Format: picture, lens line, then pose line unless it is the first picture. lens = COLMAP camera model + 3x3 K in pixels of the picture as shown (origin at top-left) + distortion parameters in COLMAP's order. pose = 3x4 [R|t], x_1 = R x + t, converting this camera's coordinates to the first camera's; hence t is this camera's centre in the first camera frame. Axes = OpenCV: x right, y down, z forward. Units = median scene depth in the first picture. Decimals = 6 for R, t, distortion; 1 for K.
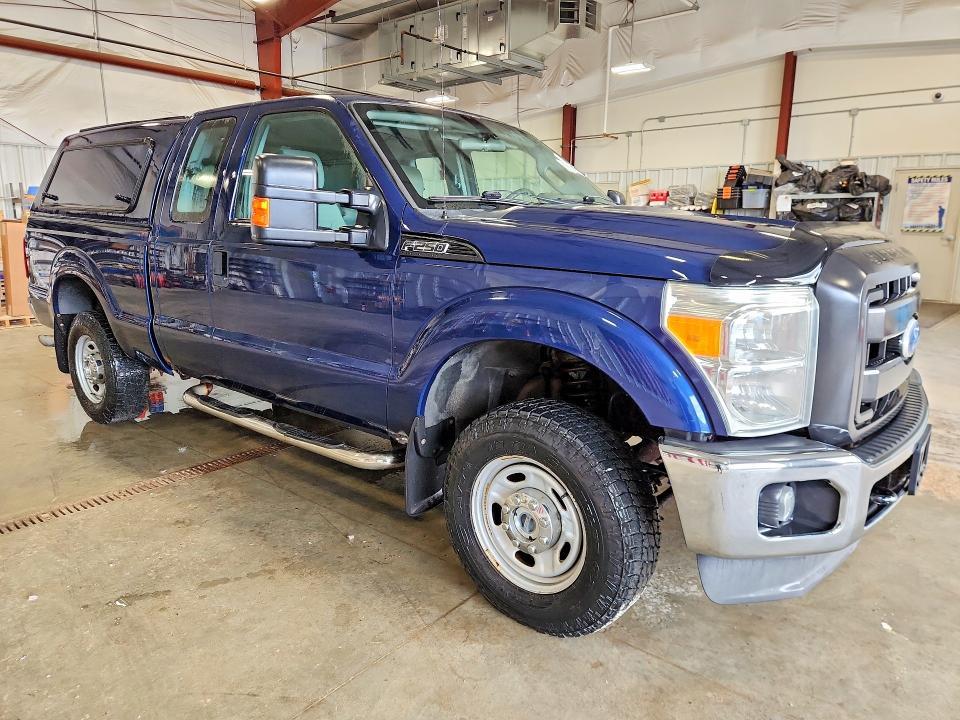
lens RADIAL K [[664.6, 0, 480.0], [0, 664.6, 360.0], [0, 0, 1]] dist [-0.003975, -0.002291]
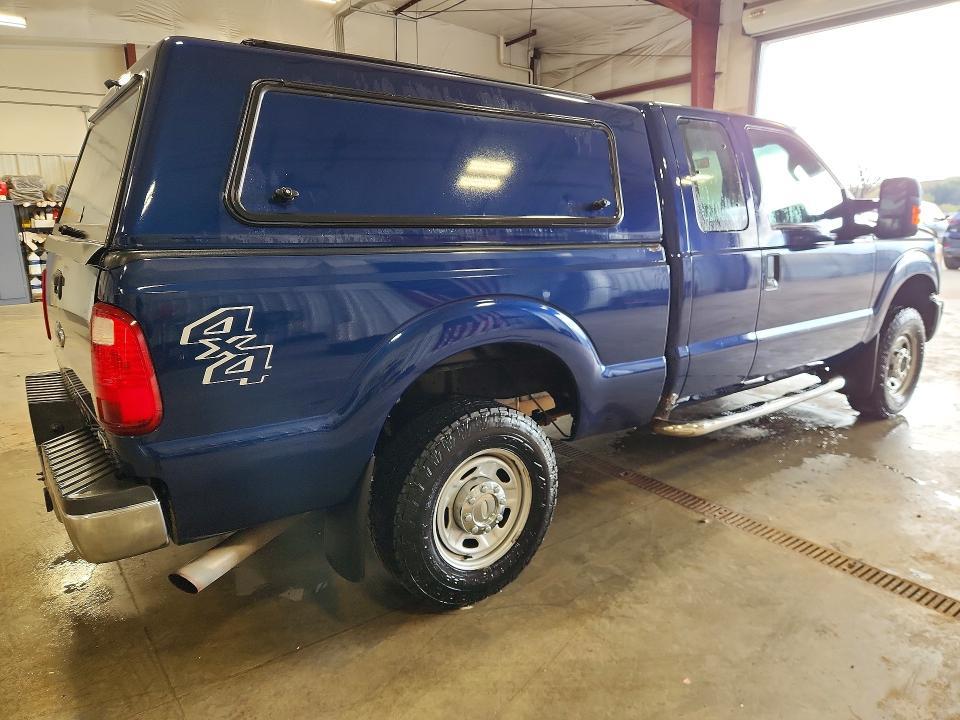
lens RADIAL K [[664.6, 0, 480.0], [0, 664.6, 360.0], [0, 0, 1]] dist [-0.003975, -0.002291]
pose [[0.174940, -0.199731, 0.964108, -1.216346], [0.187764, 0.968005, 0.166469, -0.220763], [-0.966510, 0.151902, 0.206845, 0.971373]]
